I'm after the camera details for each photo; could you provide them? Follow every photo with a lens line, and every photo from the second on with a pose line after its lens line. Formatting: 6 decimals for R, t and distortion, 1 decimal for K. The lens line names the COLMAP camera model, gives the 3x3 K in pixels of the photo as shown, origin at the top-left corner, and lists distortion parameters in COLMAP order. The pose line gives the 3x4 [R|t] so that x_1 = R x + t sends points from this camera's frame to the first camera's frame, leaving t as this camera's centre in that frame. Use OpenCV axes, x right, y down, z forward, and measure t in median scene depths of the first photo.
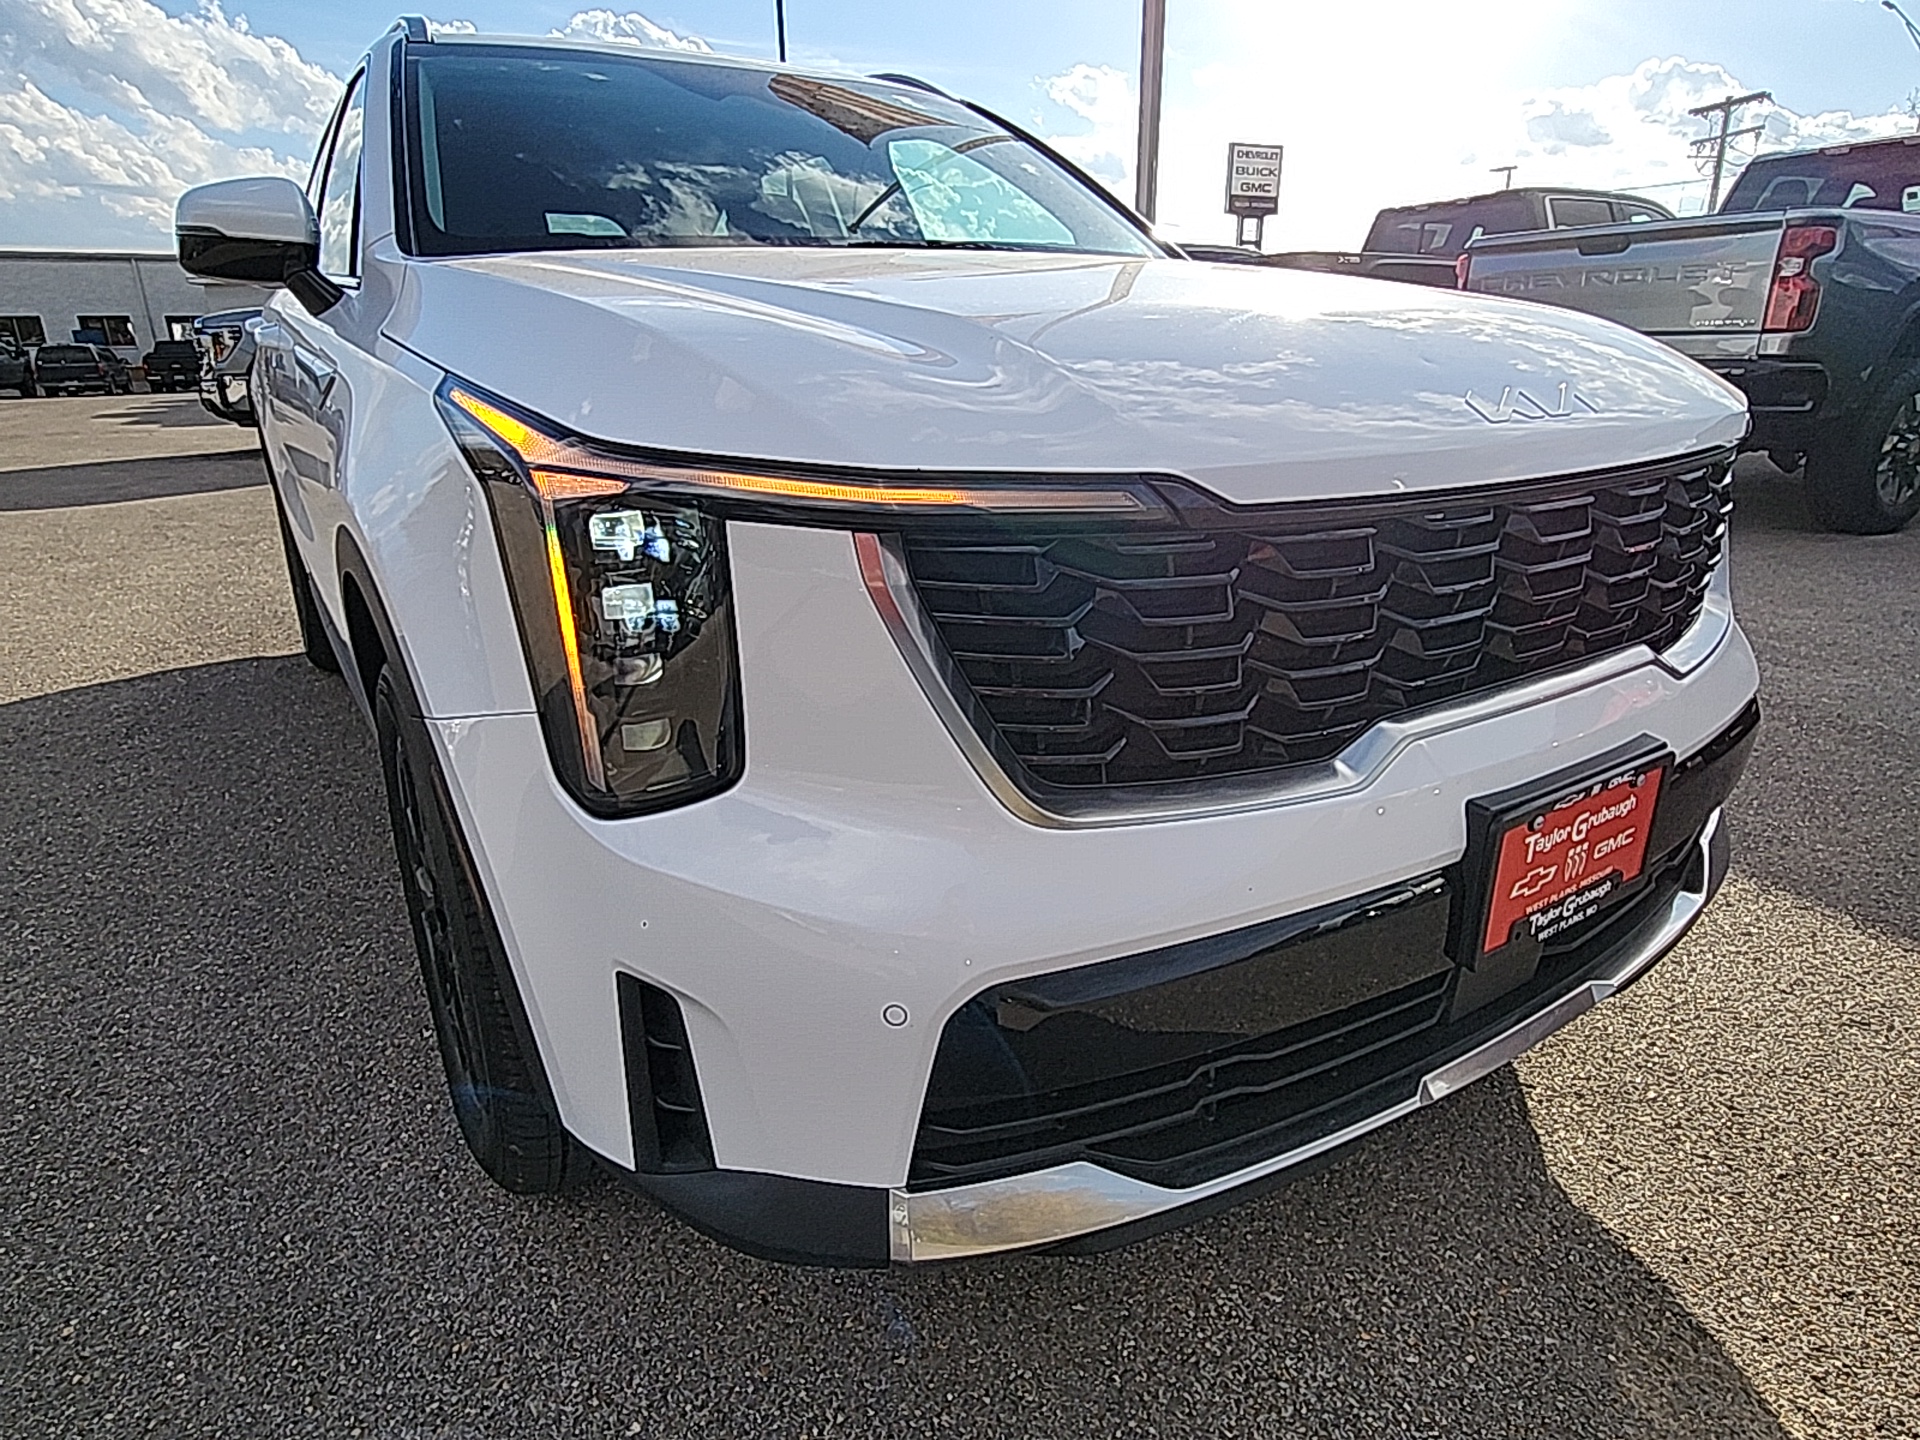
lens RADIAL K [[1033.8, 0, 958.5], [0, 1033.8, 711.2], [0, 0, 1]] dist [0.001793, -0.002456]
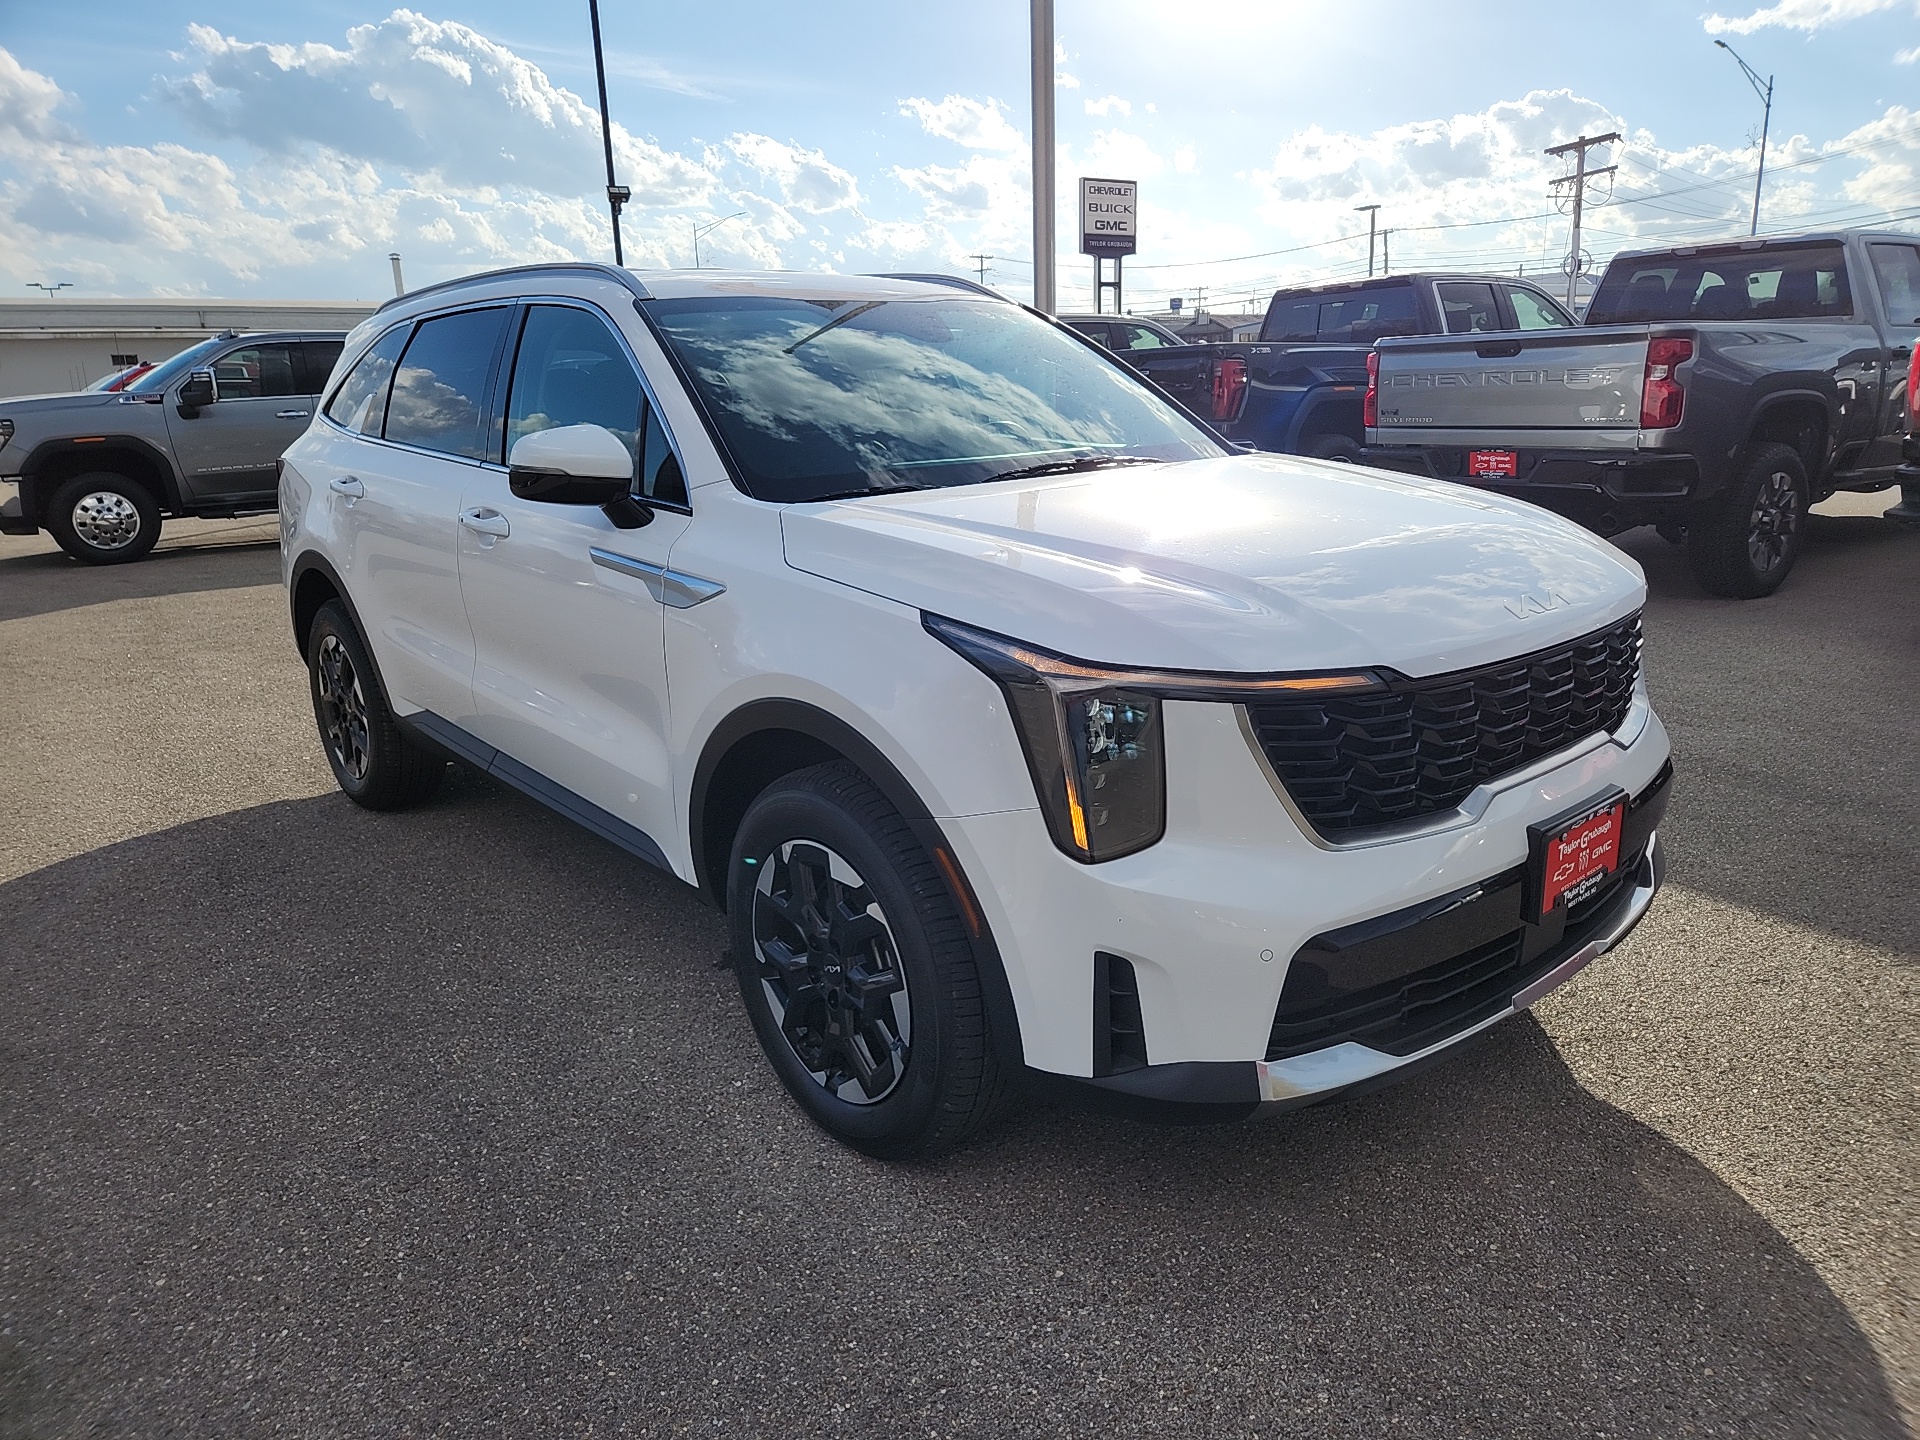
lens RADIAL K [[1246.1, 0, 960.0], [0, 1246.1, 720.0], [0, 0, 1]] dist [0.064677, -0.049901]
pose [[0.987442, -0.055954, 0.147742, -0.649826], [0.067105, 0.995174, -0.071598, -0.005653], [-0.143022, 0.080613, 0.986431, -0.845383]]
